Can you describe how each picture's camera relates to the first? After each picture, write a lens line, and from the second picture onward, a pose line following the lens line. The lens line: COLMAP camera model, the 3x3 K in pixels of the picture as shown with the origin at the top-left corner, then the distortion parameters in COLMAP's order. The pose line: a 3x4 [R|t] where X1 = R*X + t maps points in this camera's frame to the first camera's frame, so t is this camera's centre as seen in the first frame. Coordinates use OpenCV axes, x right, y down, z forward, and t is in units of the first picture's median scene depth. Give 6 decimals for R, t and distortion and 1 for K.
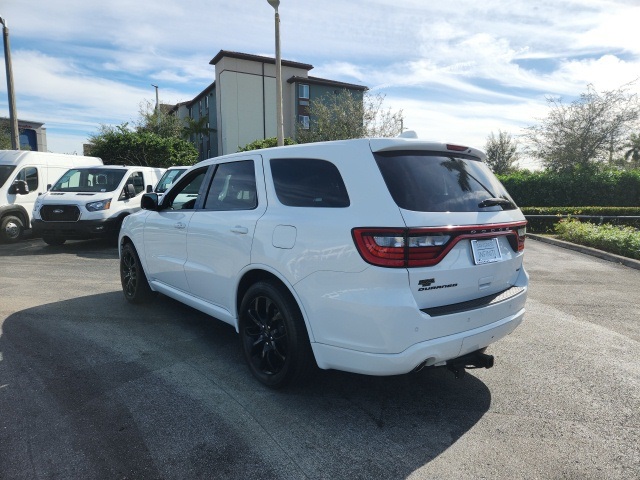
lens RADIAL K [[425.6, 0, 327.0], [0, 425.6, 241.3], [0, 0, 1]] dist [0.075743, -0.061741]
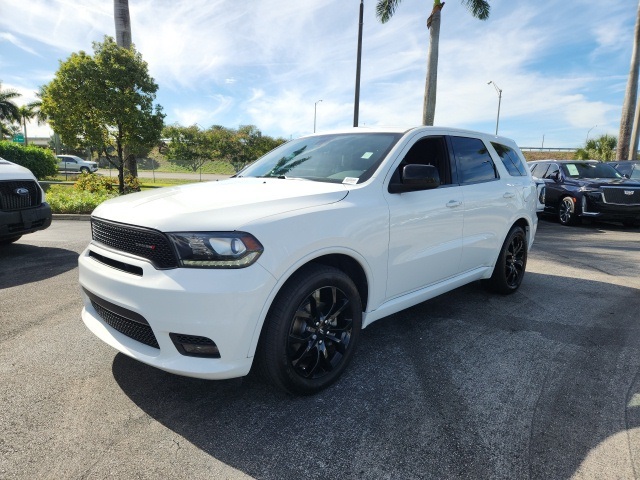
lens RADIAL K [[428.0, 0, 321.8], [0, 428.0, 249.3], [0, 0, 1]] dist [0.068231, -0.058586]
pose [[-0.107287, -0.182734, 0.977291, -0.466130], [0.085963, 0.977579, 0.192225, -0.053896], [-0.990505, 0.104634, -0.089173, 0.533487]]
